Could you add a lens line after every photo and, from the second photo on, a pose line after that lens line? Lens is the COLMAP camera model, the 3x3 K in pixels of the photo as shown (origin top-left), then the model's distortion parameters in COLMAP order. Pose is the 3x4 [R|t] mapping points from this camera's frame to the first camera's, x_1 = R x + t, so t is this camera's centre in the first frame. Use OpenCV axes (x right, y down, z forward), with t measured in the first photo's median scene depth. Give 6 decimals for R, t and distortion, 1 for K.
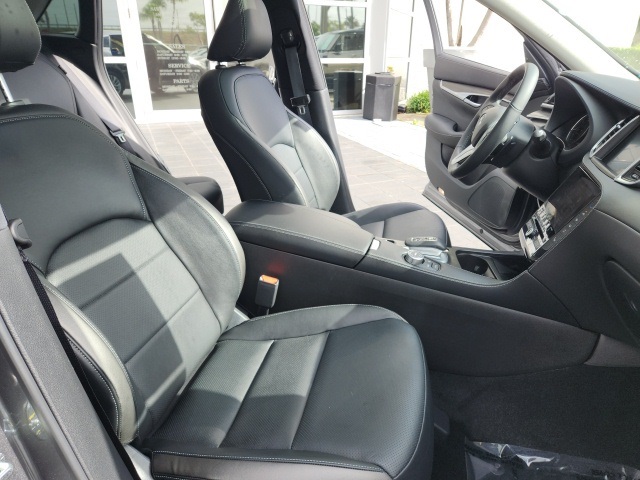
lens RADIAL K [[424.8, 0, 324.1], [0, 424.8, 240.1], [0, 0, 1]] dist [0.068634, -0.055548]
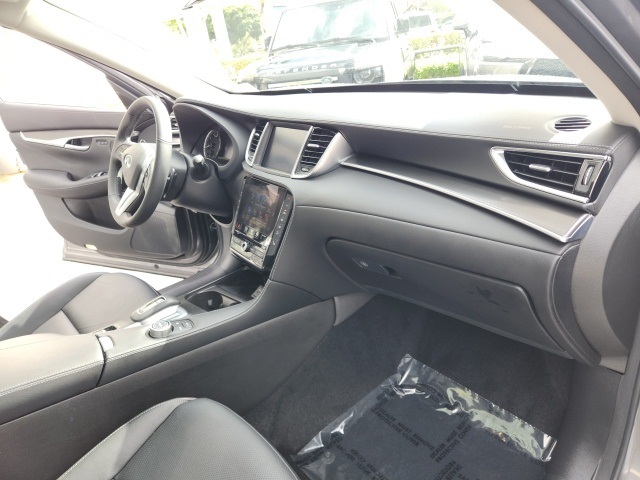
lens RADIAL K [[424.8, 0, 323.1], [0, 424.8, 239.7], [0, 0, 1]] dist [0.068634, -0.055548]
pose [[0.599234, -0.410594, 0.687263, -0.065998], [0.449981, 0.882767, 0.135050, -0.051872], [-0.662145, 0.228329, 0.713744, 0.078291]]
